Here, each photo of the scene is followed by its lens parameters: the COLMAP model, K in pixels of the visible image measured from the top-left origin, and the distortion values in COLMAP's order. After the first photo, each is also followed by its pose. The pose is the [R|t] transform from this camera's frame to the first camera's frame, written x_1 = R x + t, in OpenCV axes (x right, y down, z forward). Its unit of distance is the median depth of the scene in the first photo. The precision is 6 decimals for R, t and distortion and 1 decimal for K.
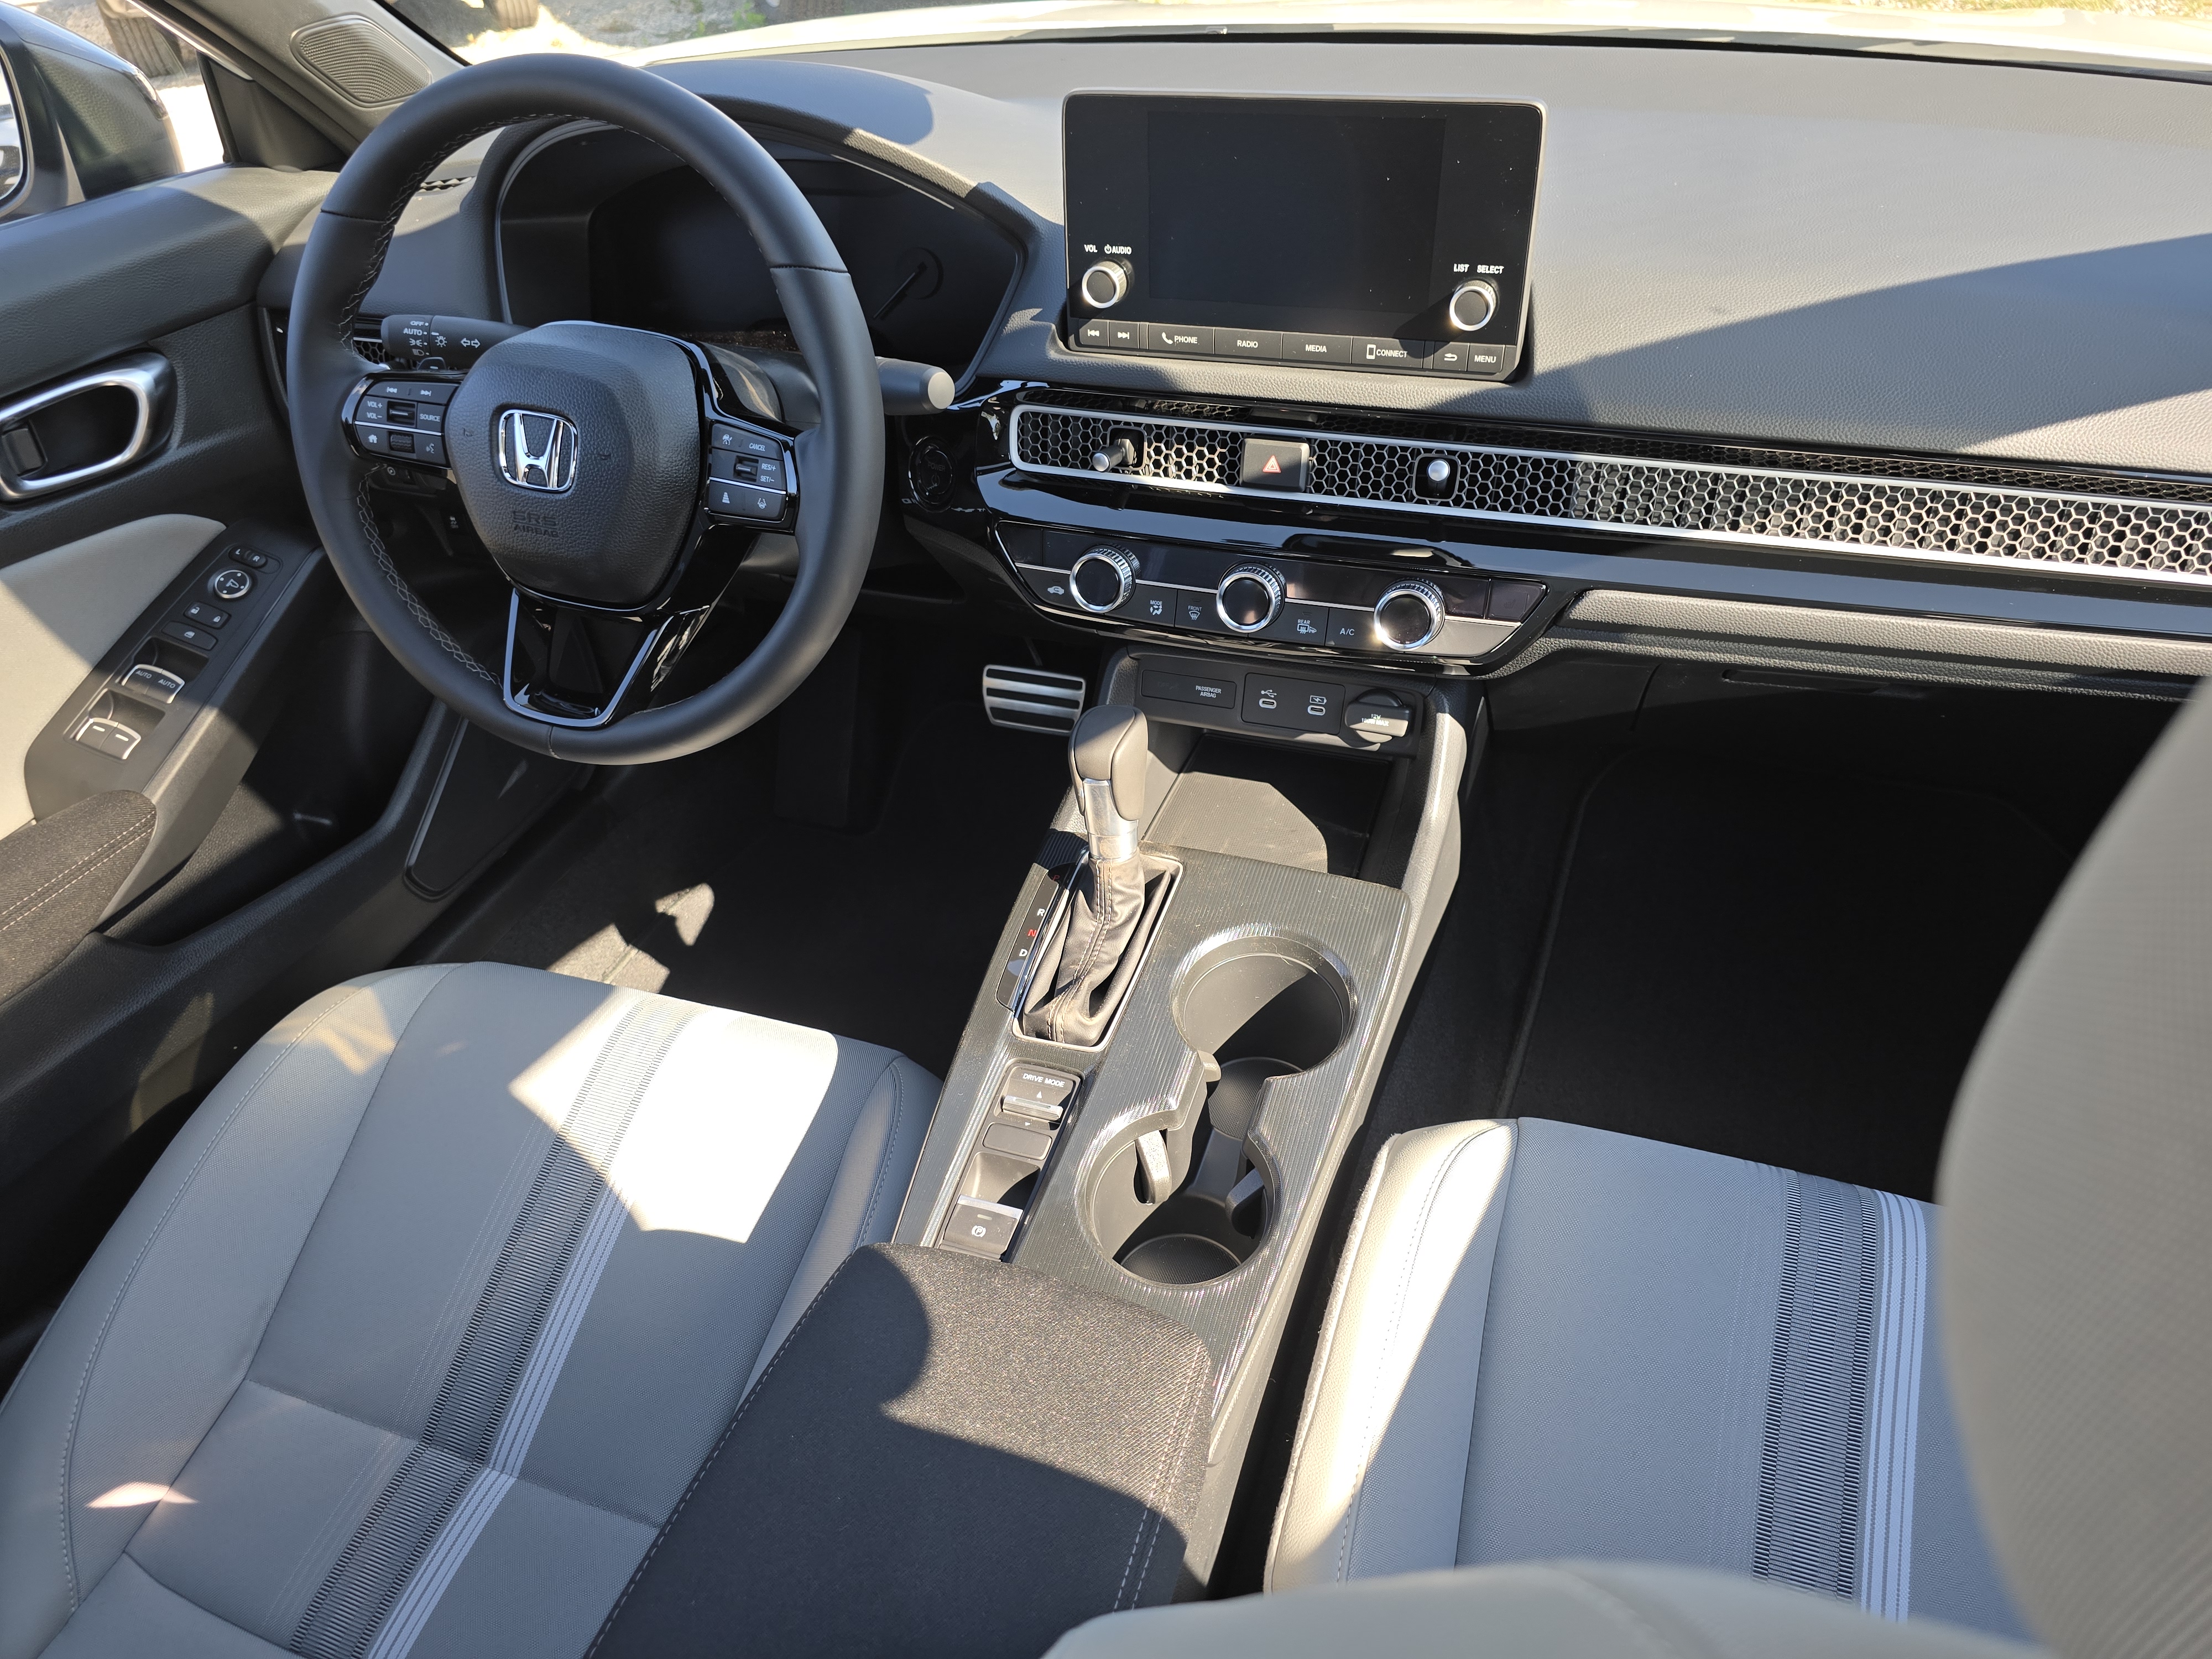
lens RADIAL K [[1539.7, 0, 1106.0], [0, 1539.7, 829.5], [0, 0, 1]] dist [0.005851, 0.000683]
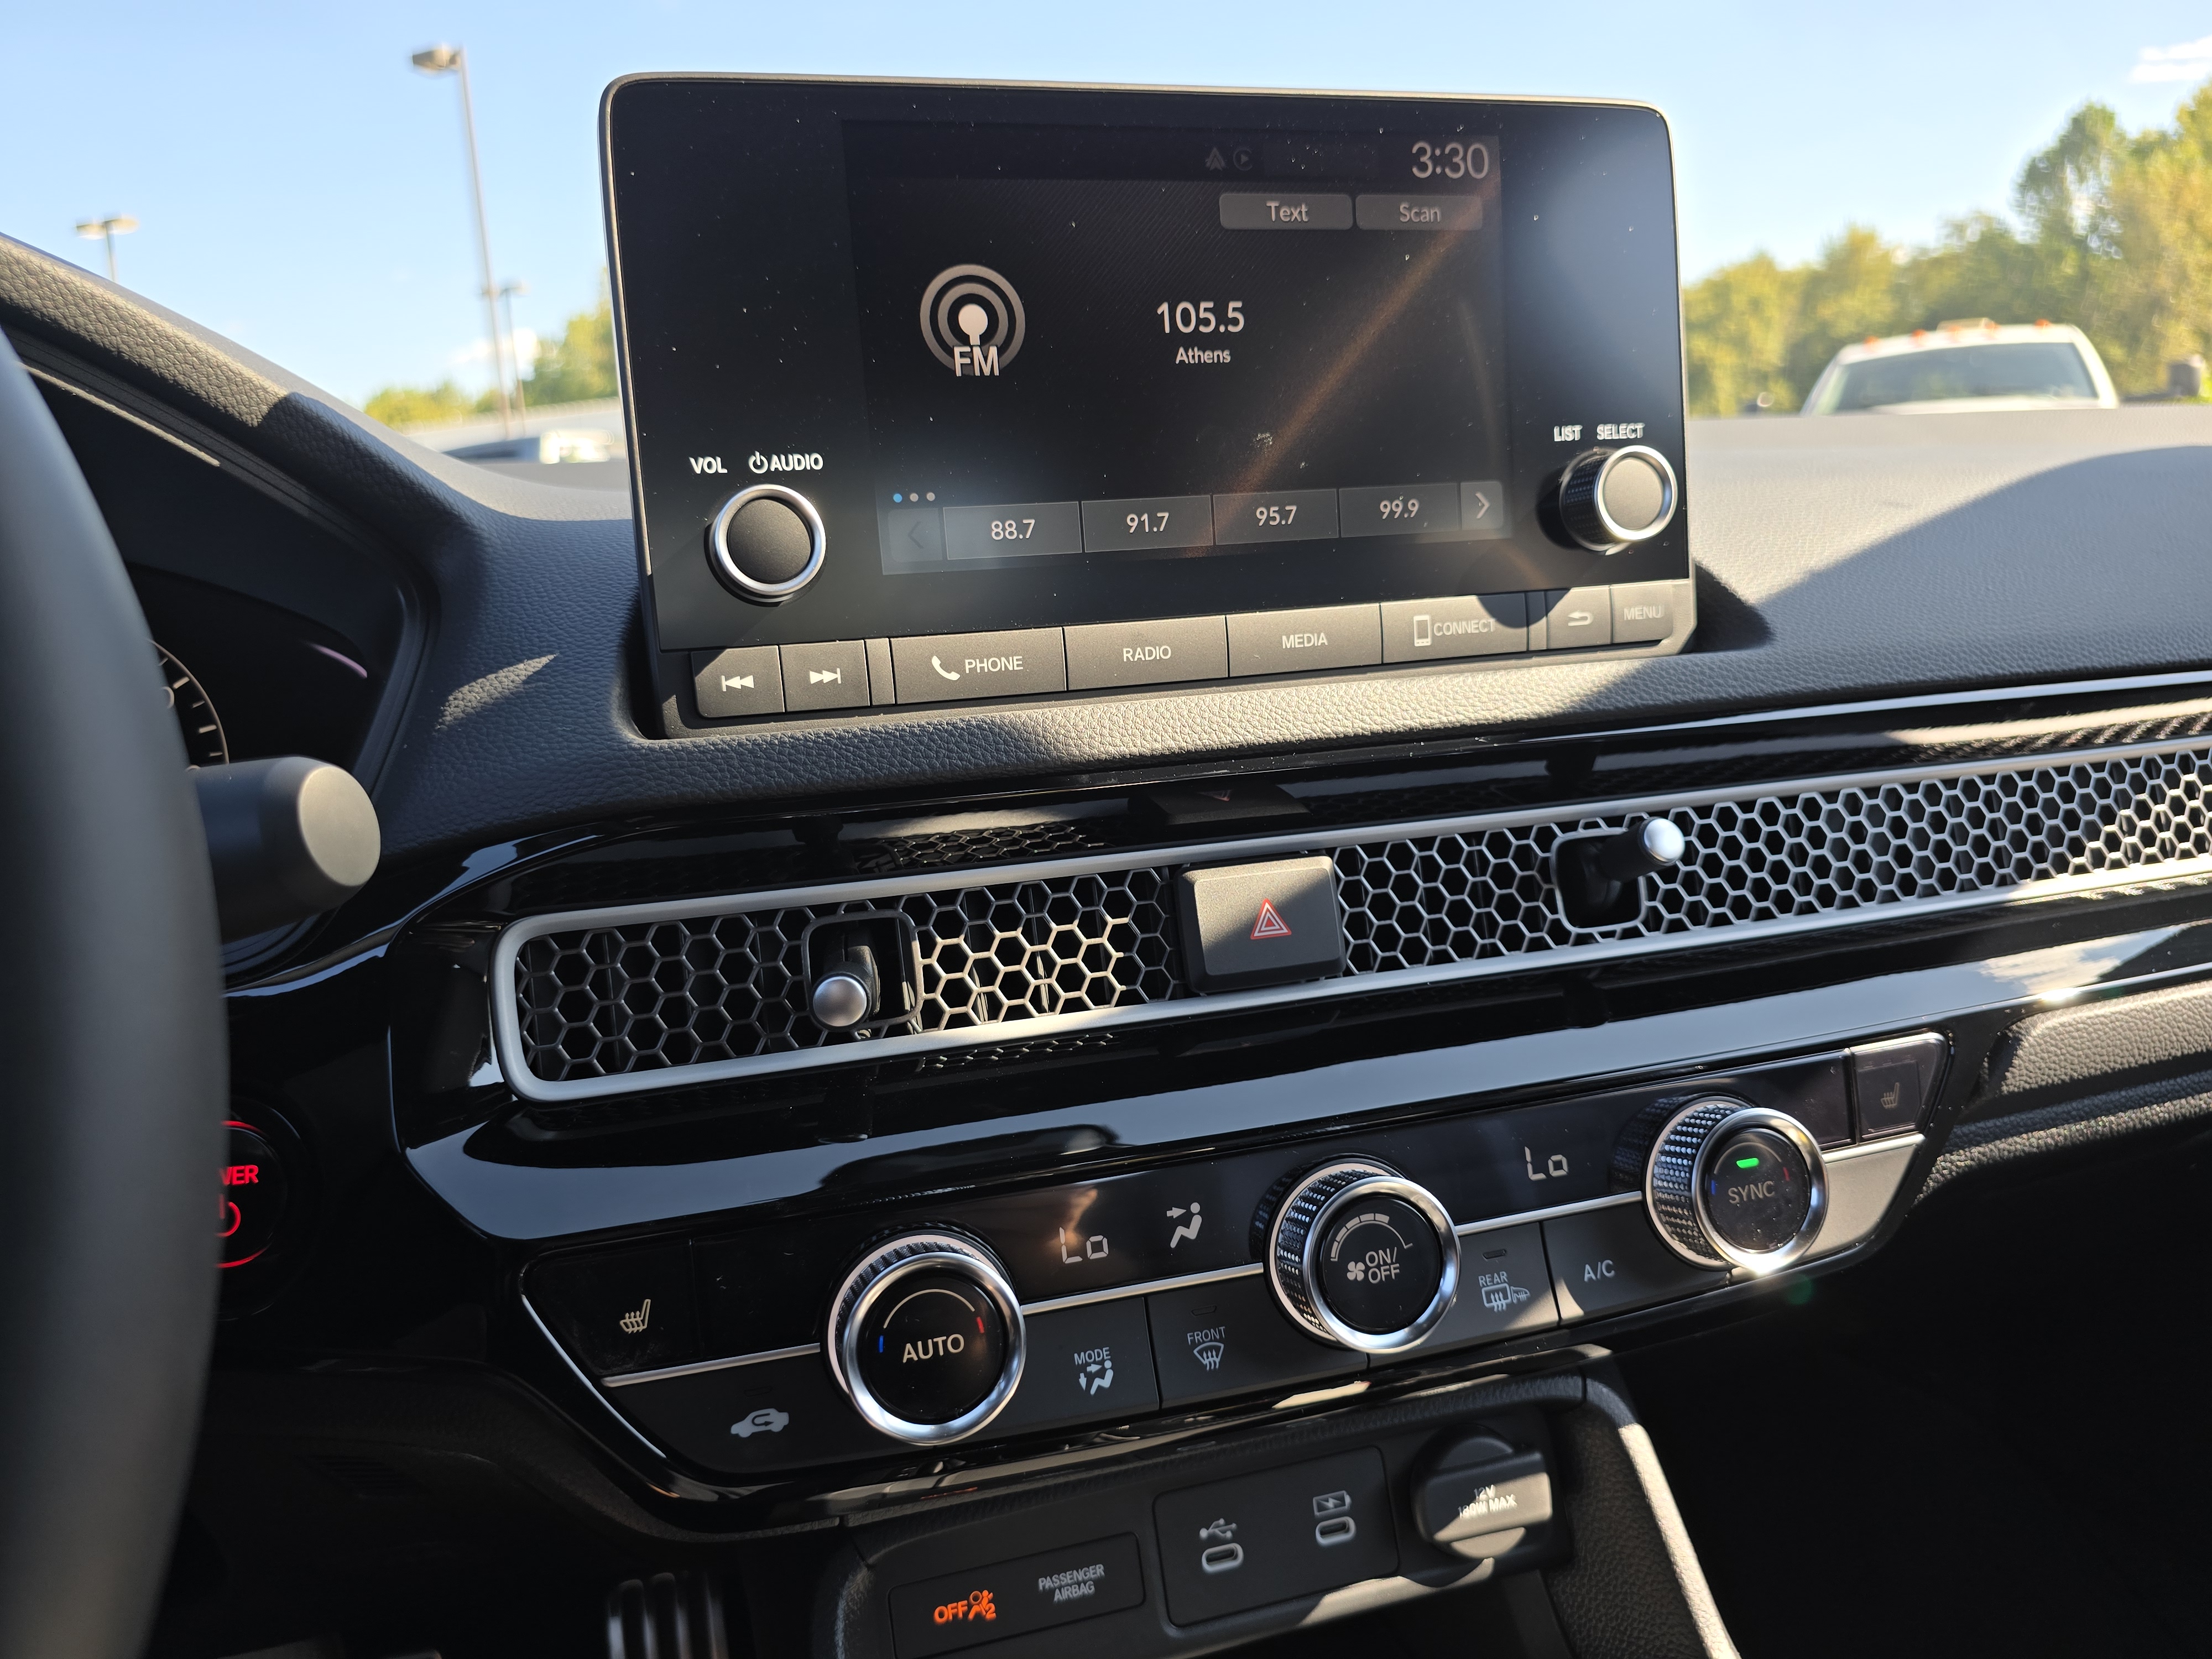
lens RADIAL K [[1539.7, 0, 1106.0], [0, 1539.7, 829.5], [0, 0, 1]] dist [0.005851, 0.000683]
pose [[0.807548, -0.094819, 0.582130, -0.153296], [0.360583, 0.860427, -0.360063, -0.124679], [-0.466740, 0.500674, 0.729026, 0.696744]]
